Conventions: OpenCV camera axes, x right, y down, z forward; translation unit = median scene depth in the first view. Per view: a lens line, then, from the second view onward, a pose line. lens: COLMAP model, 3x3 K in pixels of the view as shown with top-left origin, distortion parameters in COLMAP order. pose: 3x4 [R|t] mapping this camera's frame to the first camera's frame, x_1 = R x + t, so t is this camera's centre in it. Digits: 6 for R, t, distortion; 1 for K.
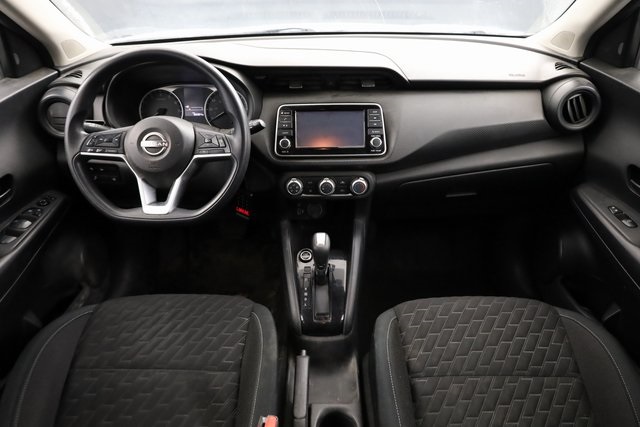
lens RADIAL K [[458.7, 0, 318.2], [0, 458.7, 213.3], [0, 0, 1]] dist [-0.016284, -0.003230]
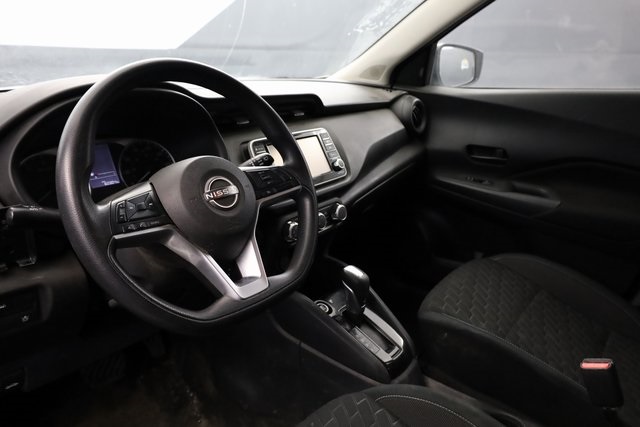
lens RADIAL K [[492.9, 0, 321.1], [0, 492.9, 215.0], [0, 0, 1]] dist [0.000716, 0.000420]
pose [[0.574367, -0.221560, 0.788044, -0.813919], [0.398195, 0.916725, -0.032486, -0.041589], [-0.715222, 0.332454, 0.614761, 0.466251]]
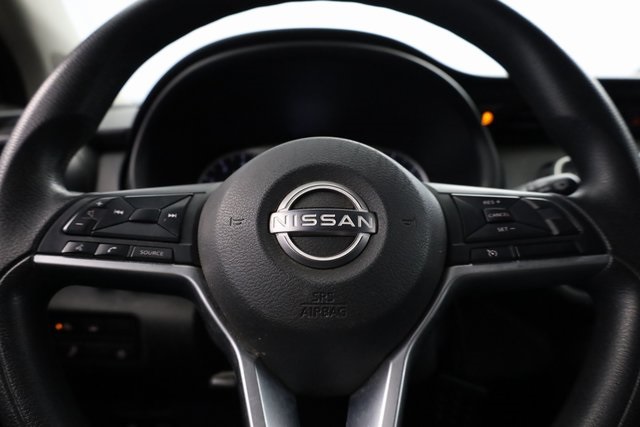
lens RADIAL K [[458.7, 0, 323.1], [0, 458.7, 213.2], [0, 0, 1]] dist [-0.016284, -0.003230]
pose [[0.999443, 0.002149, 0.033305, -0.358335], [0.009613, 0.937095, -0.348941, -0.061969], [-0.031960, 0.349067, 0.936553, 0.730939]]
